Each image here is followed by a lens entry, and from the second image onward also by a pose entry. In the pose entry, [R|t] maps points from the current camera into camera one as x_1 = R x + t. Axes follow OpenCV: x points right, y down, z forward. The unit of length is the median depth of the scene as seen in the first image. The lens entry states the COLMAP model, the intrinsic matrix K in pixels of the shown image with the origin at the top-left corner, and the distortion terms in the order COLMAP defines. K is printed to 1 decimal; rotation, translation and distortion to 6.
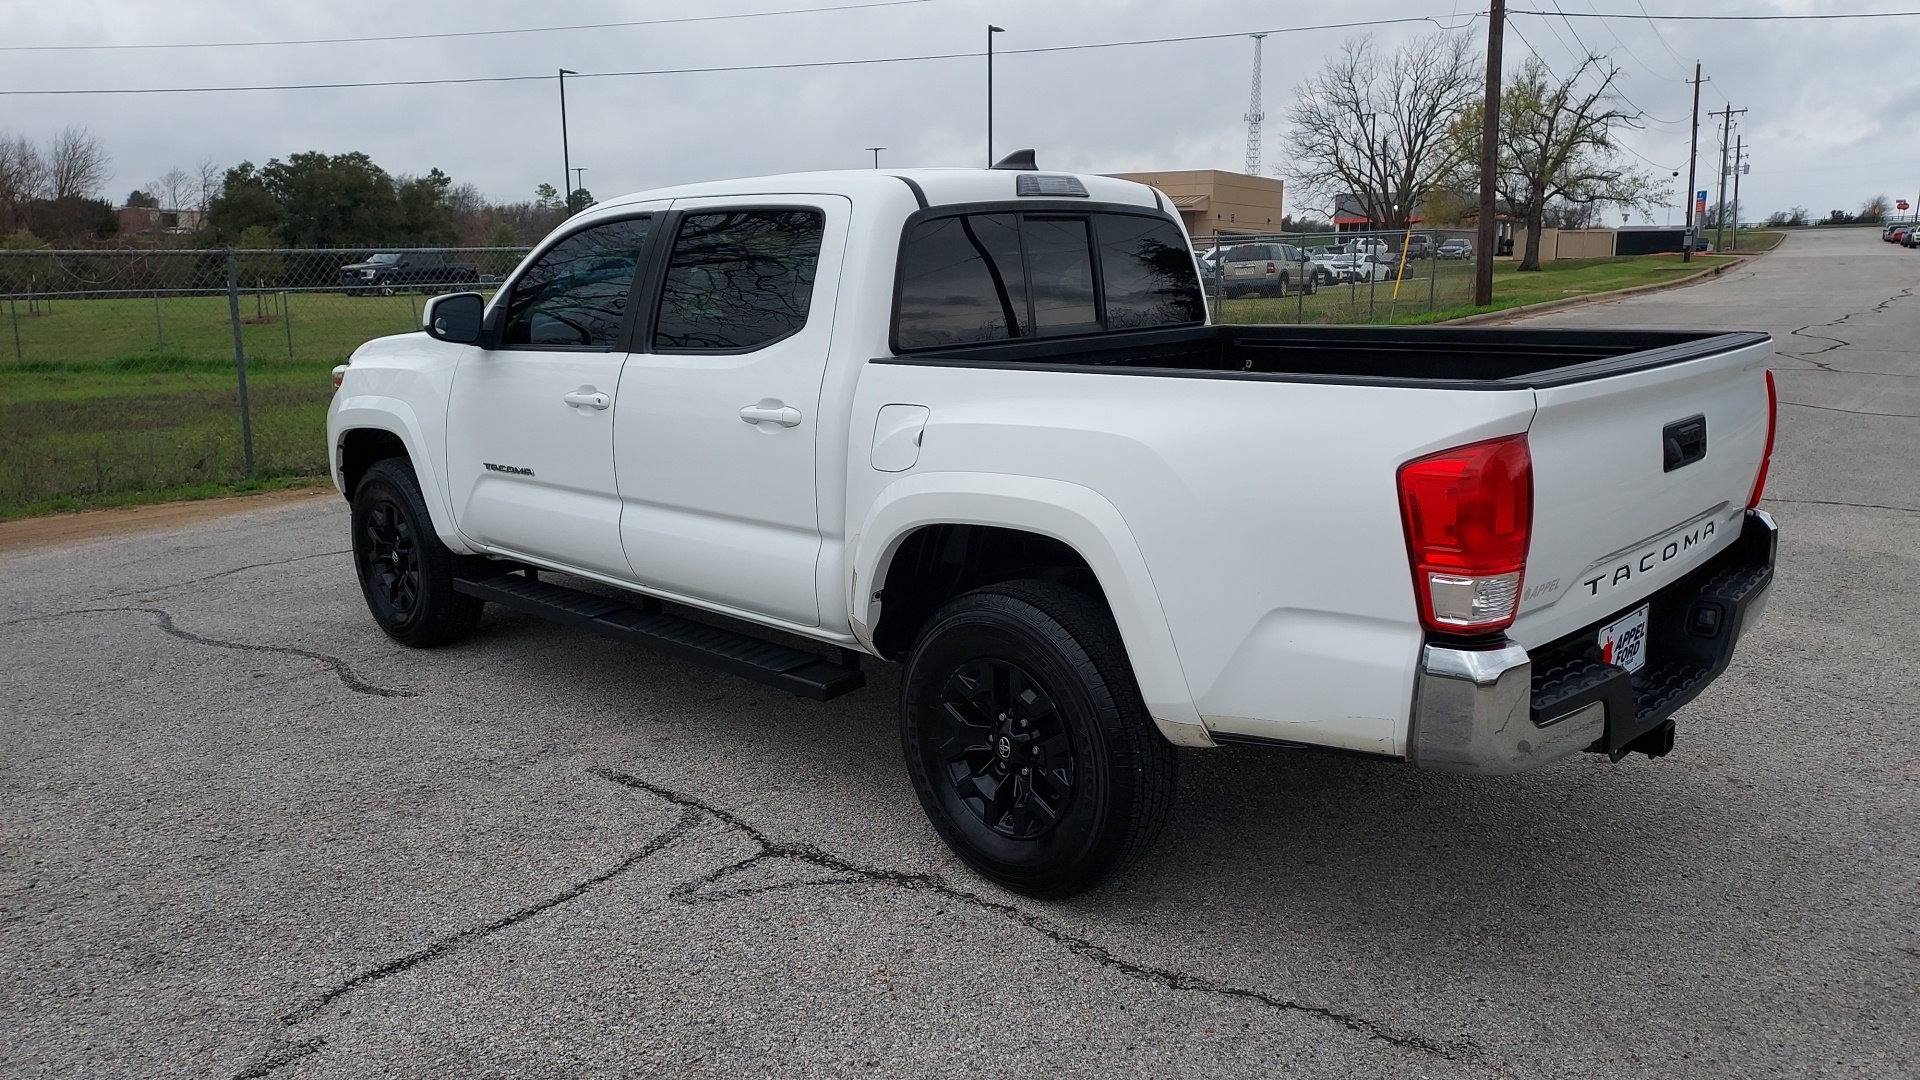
lens RADIAL K [[1421.1, 0, 983.6], [0, 1421.1, 543.6], [0, 0, 1]] dist [0.005116, 0.047722]
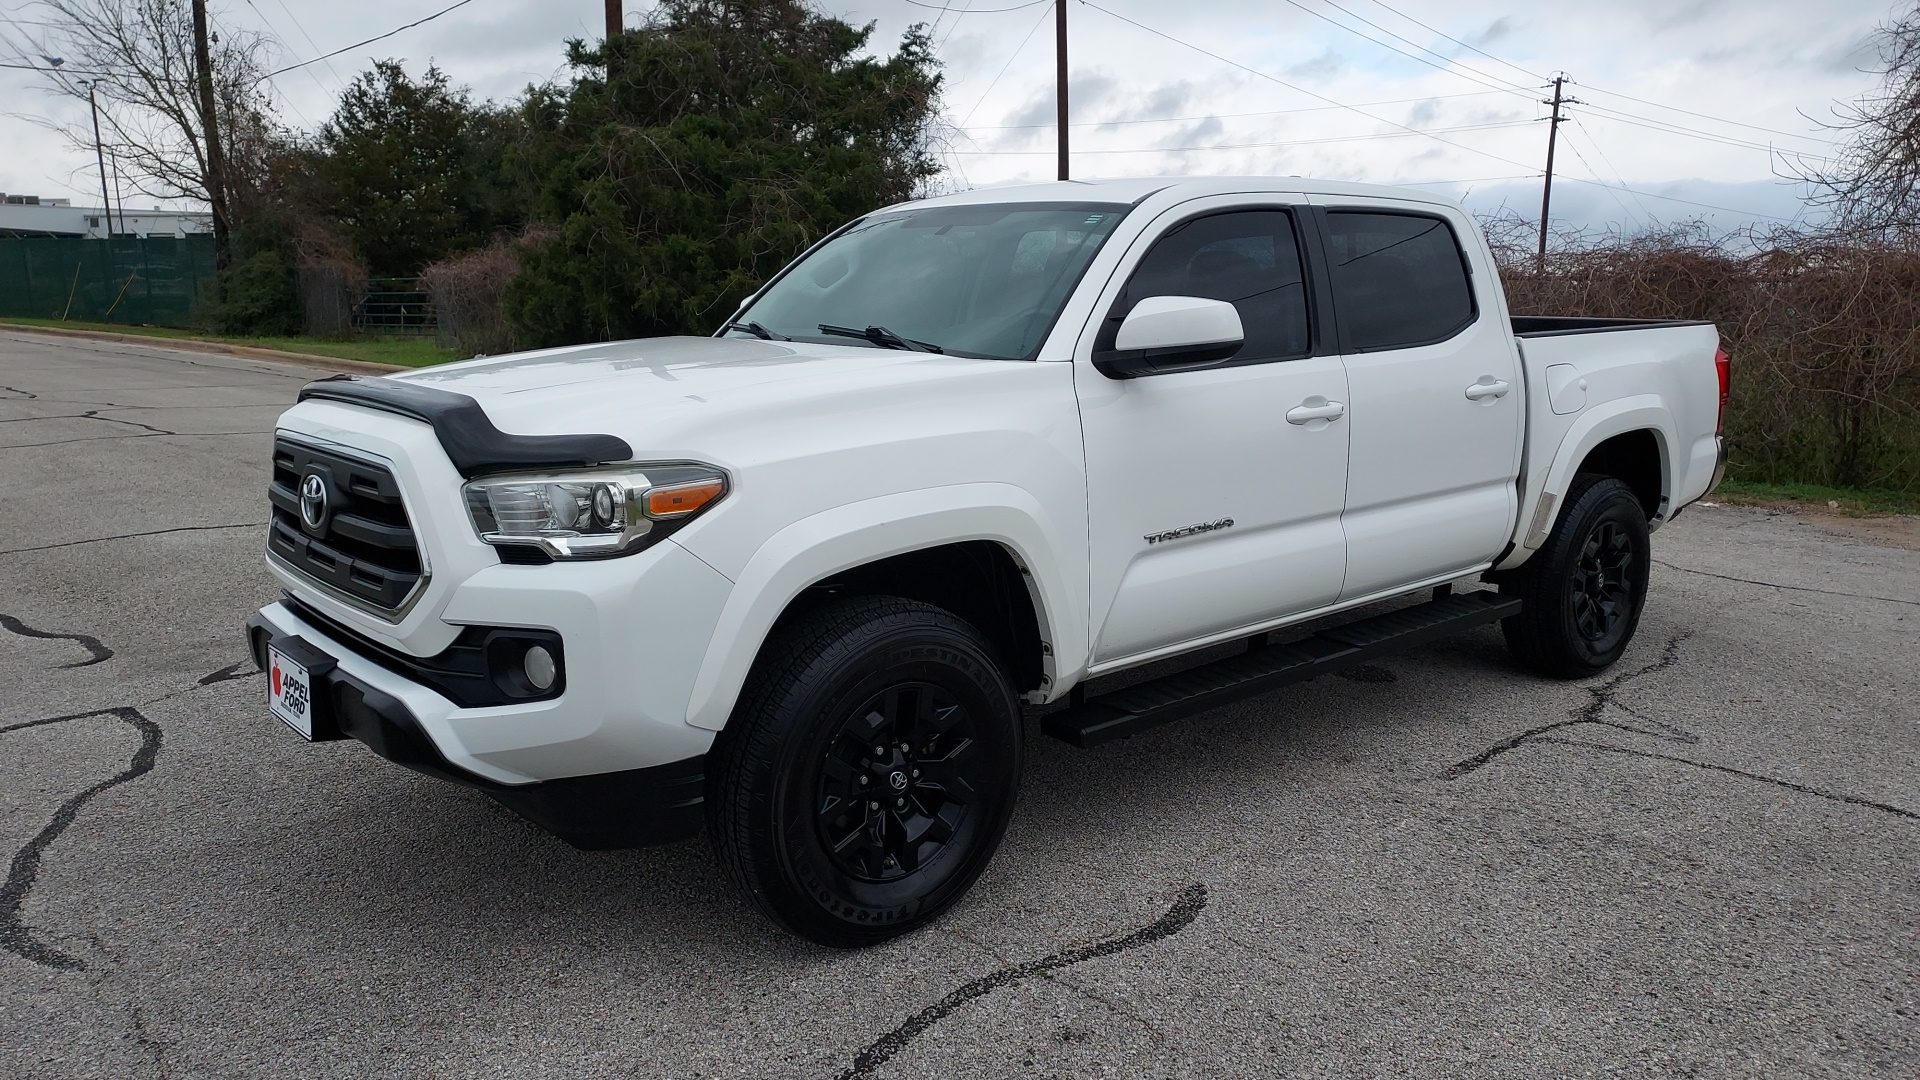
lens RADIAL K [[1445.7, 0, 970.3], [0, 1445.7, 536.7], [0, 0, 1]] dist [0.005554, 0.003784]
pose [[0.084855, -0.160369, 0.983403, -0.131726], [0.200908, 0.969445, 0.140757, -0.021662], [-0.975928, 0.185630, 0.114482, 0.124006]]
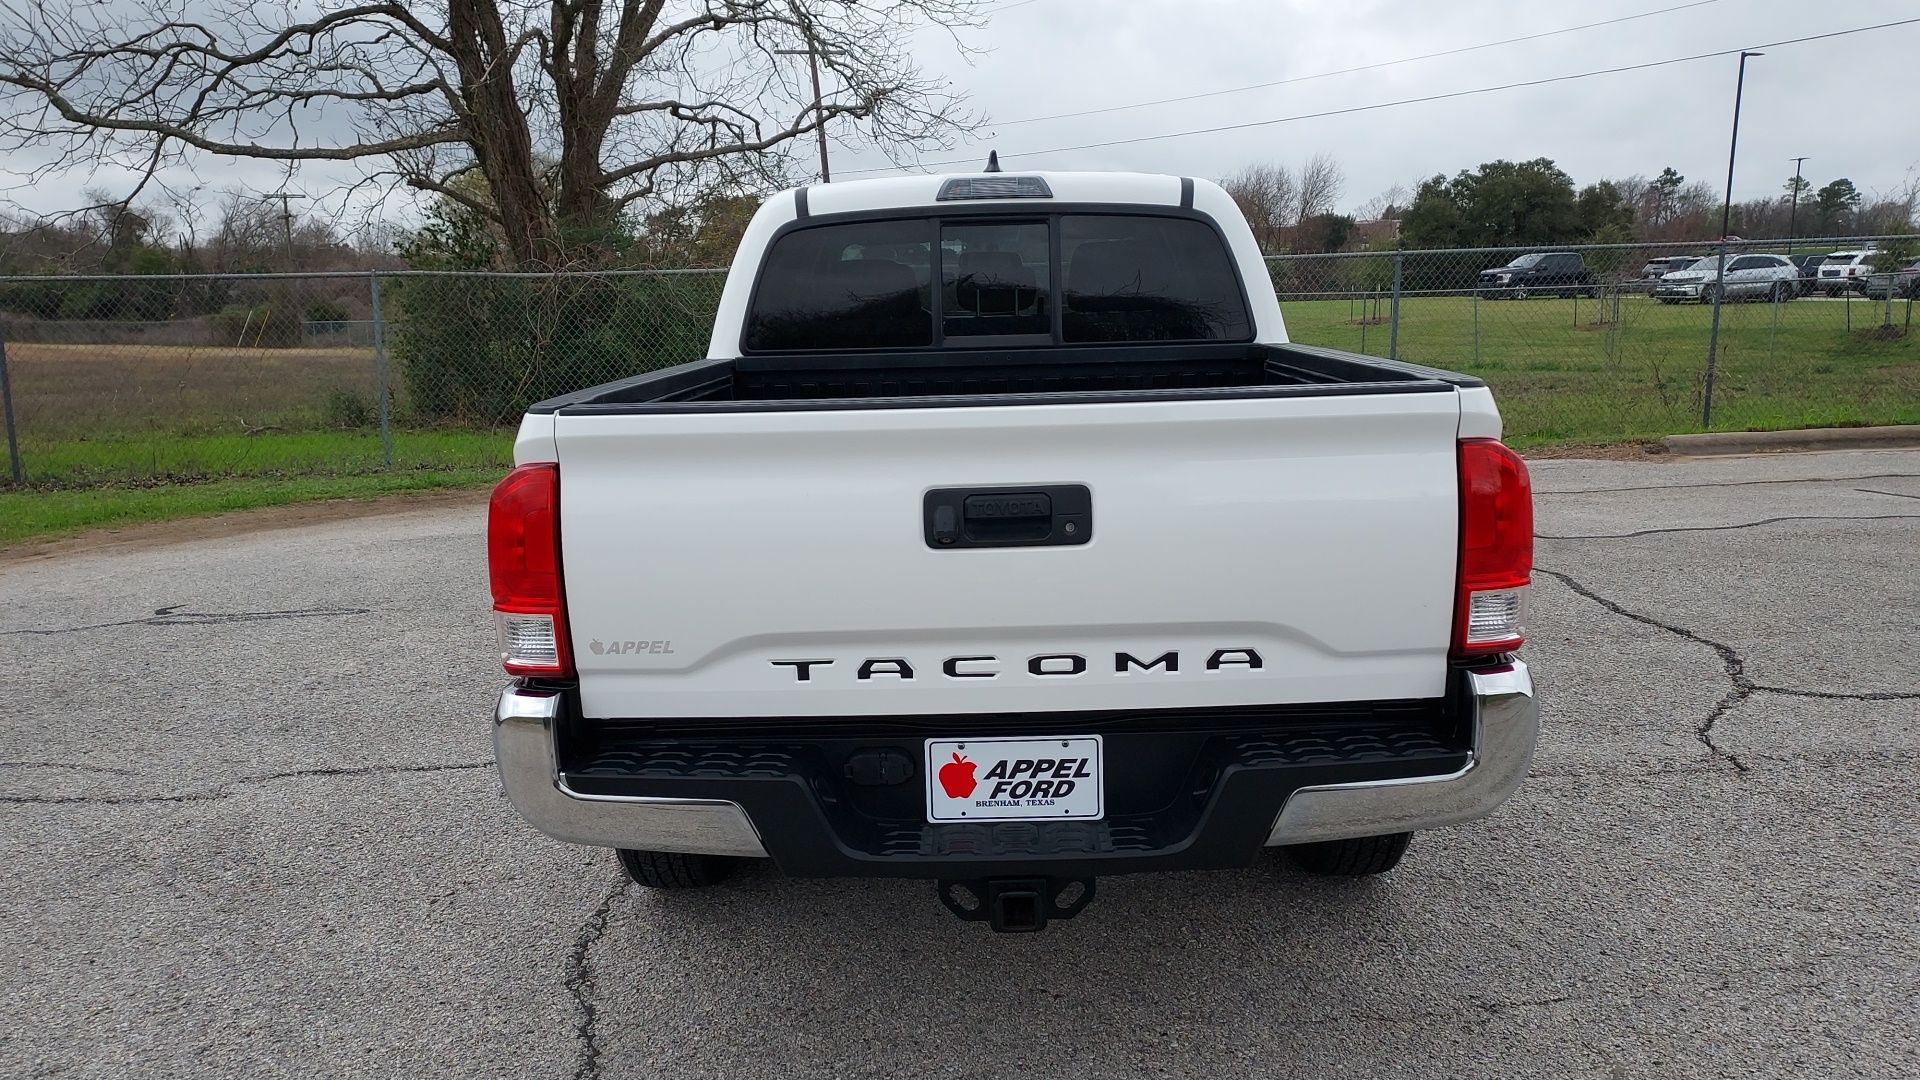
lens RADIAL K [[1421.1, 0, 983.6], [0, 1421.1, 543.6], [0, 0, 1]] dist [0.005116, 0.047722]
pose [[0.679256, 0.137714, -0.720865, 0.077434], [-0.139426, 0.988563, 0.057477, -0.007379], [0.720536, 0.061466, 0.690688, 0.037013]]
